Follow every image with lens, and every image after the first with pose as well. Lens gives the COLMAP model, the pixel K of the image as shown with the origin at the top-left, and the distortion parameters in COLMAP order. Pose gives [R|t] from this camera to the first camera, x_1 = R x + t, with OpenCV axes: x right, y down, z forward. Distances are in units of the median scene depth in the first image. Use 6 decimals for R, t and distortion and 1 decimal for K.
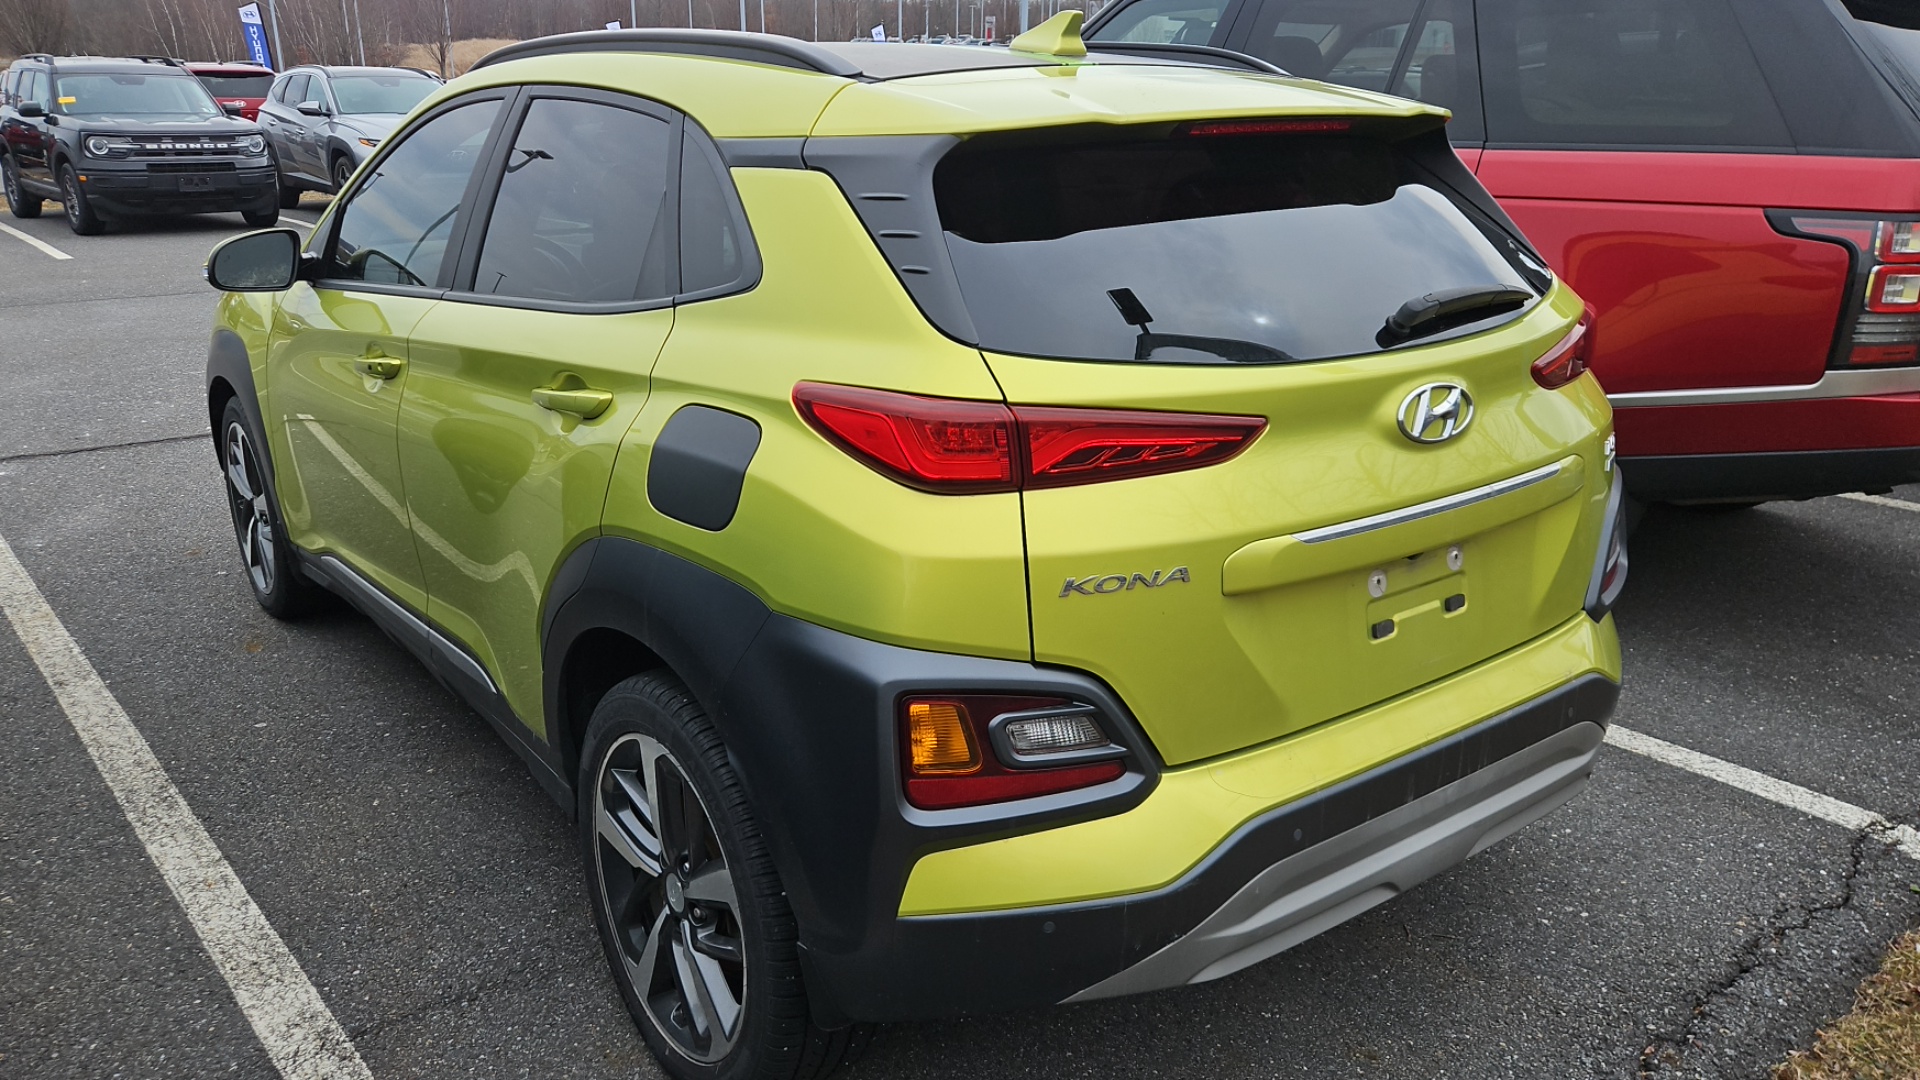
lens RADIAL K [[1433.5, 0, 960.0], [0, 1433.5, 540.0], [0, 0, 1]] dist [0.030329, -0.002519]
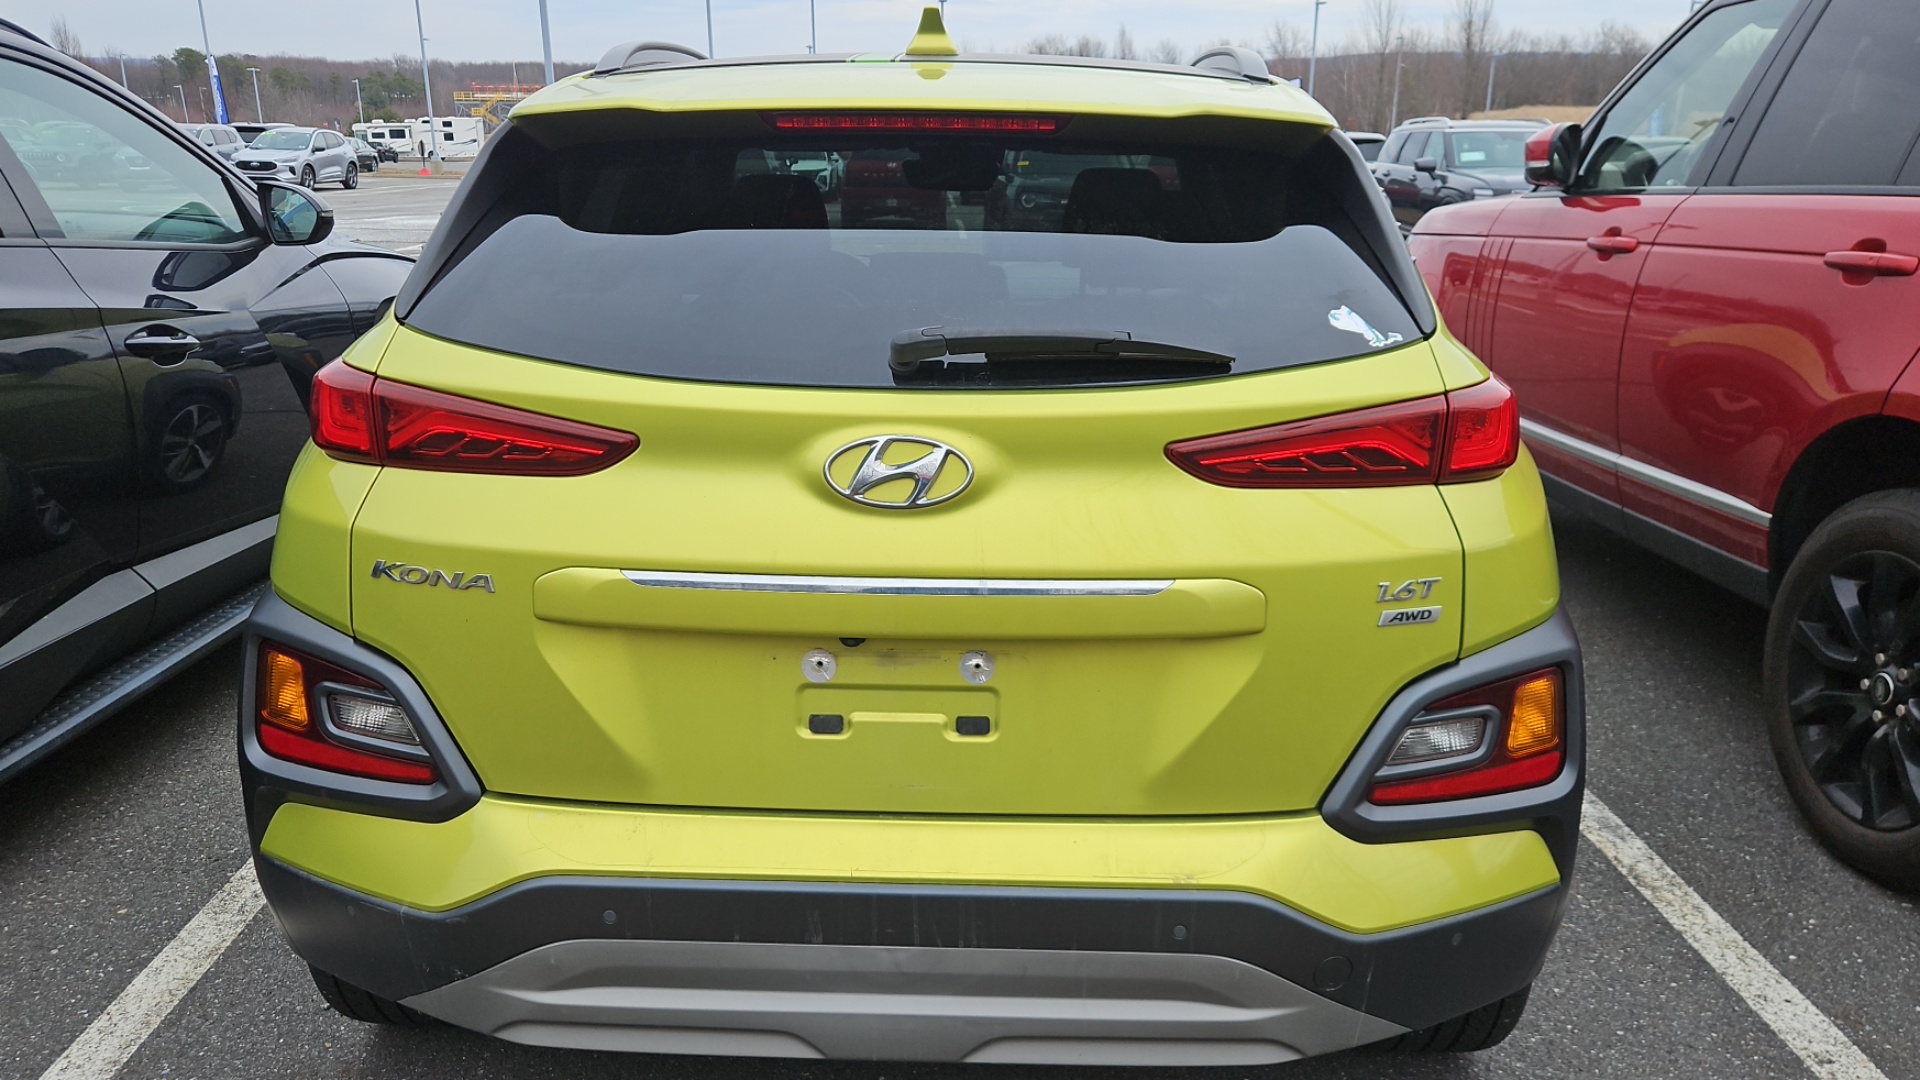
lens RADIAL K [[1433.5, 0, 960.0], [0, 1433.5, 540.0], [0, 0, 1]] dist [0.030329, -0.002519]
pose [[0.781467, 0.175424, -0.598779, 0.829119], [-0.199183, 0.979589, 0.027035, -0.078407], [0.591300, 0.098140, 0.800458, 0.385889]]
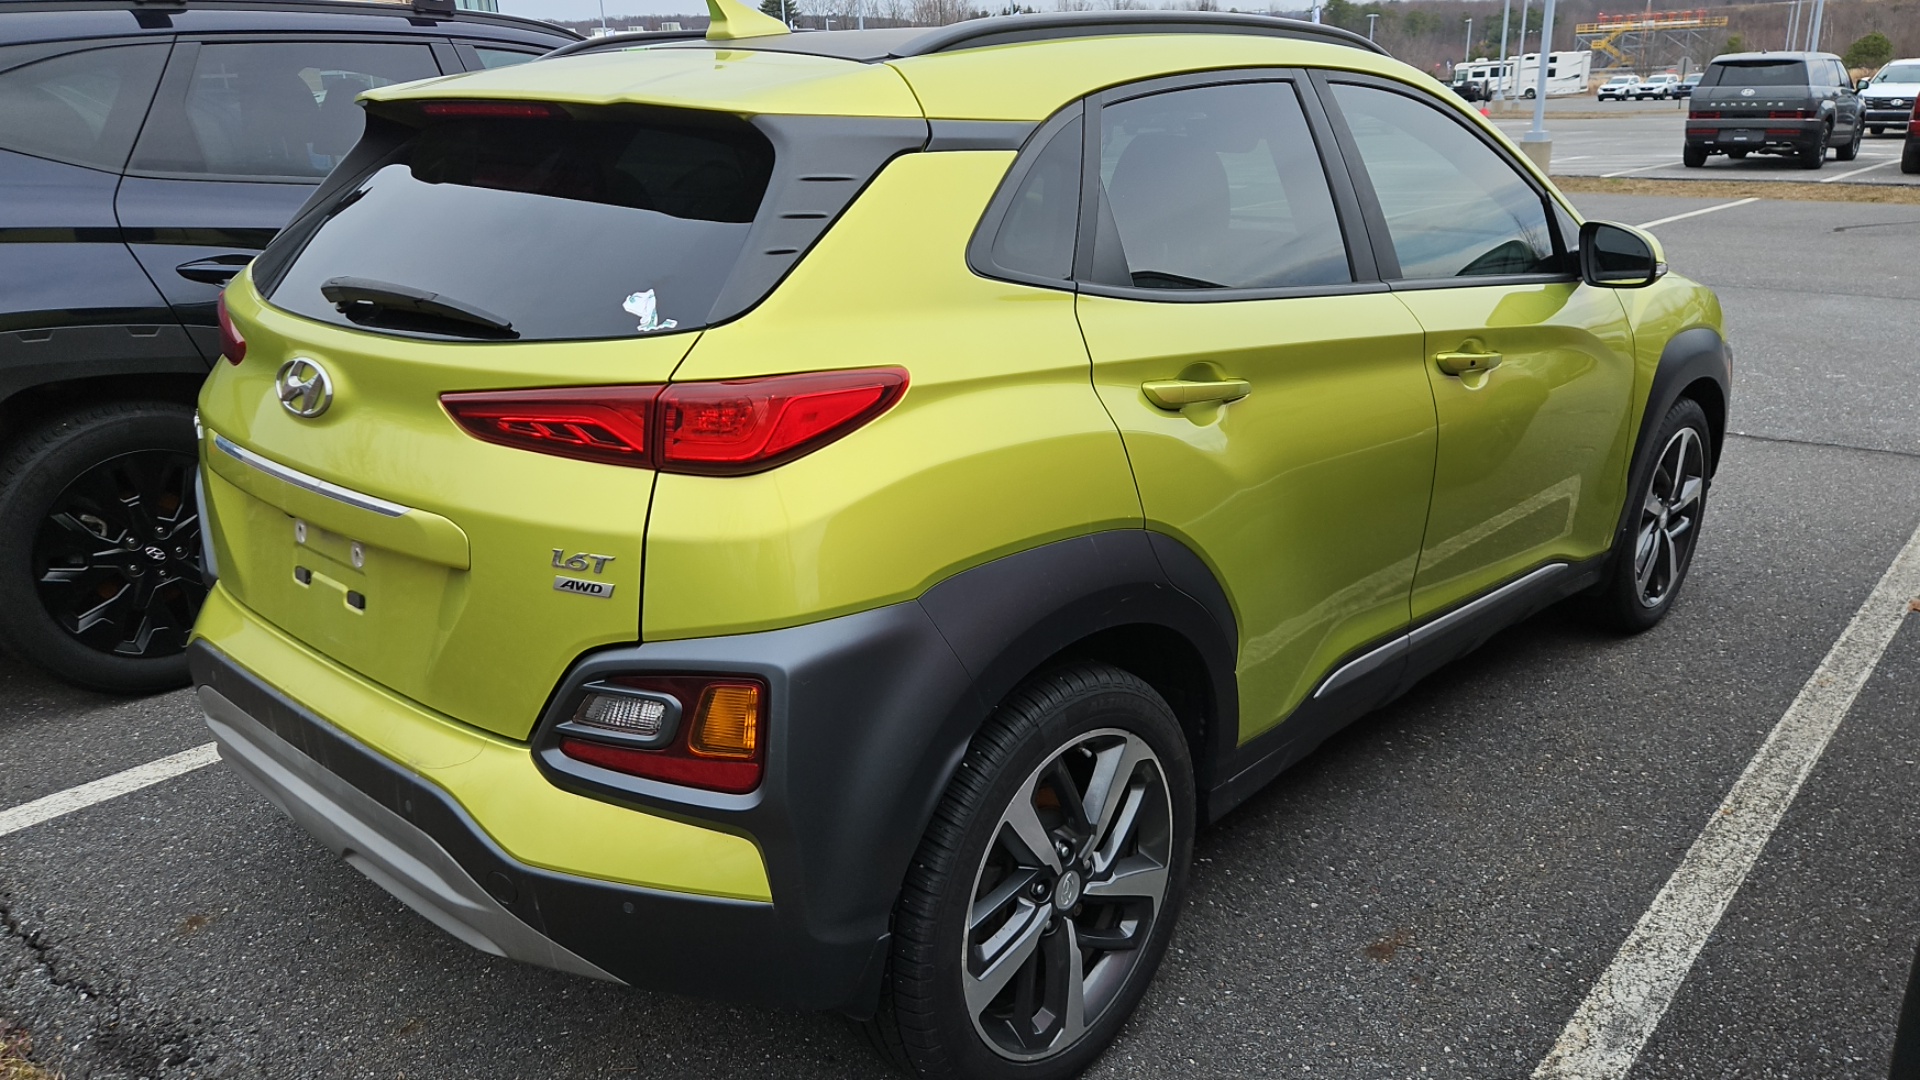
lens RADIAL K [[1433.5, 0, 960.0], [0, 1433.5, 540.0], [0, 0, 1]] dist [0.030329, -0.002519]
pose [[0.177287, 0.297314, -0.938176, 1.393987], [-0.292106, 0.926216, 0.238324, -0.365296], [0.939810, 0.231795, 0.251054, 1.193923]]
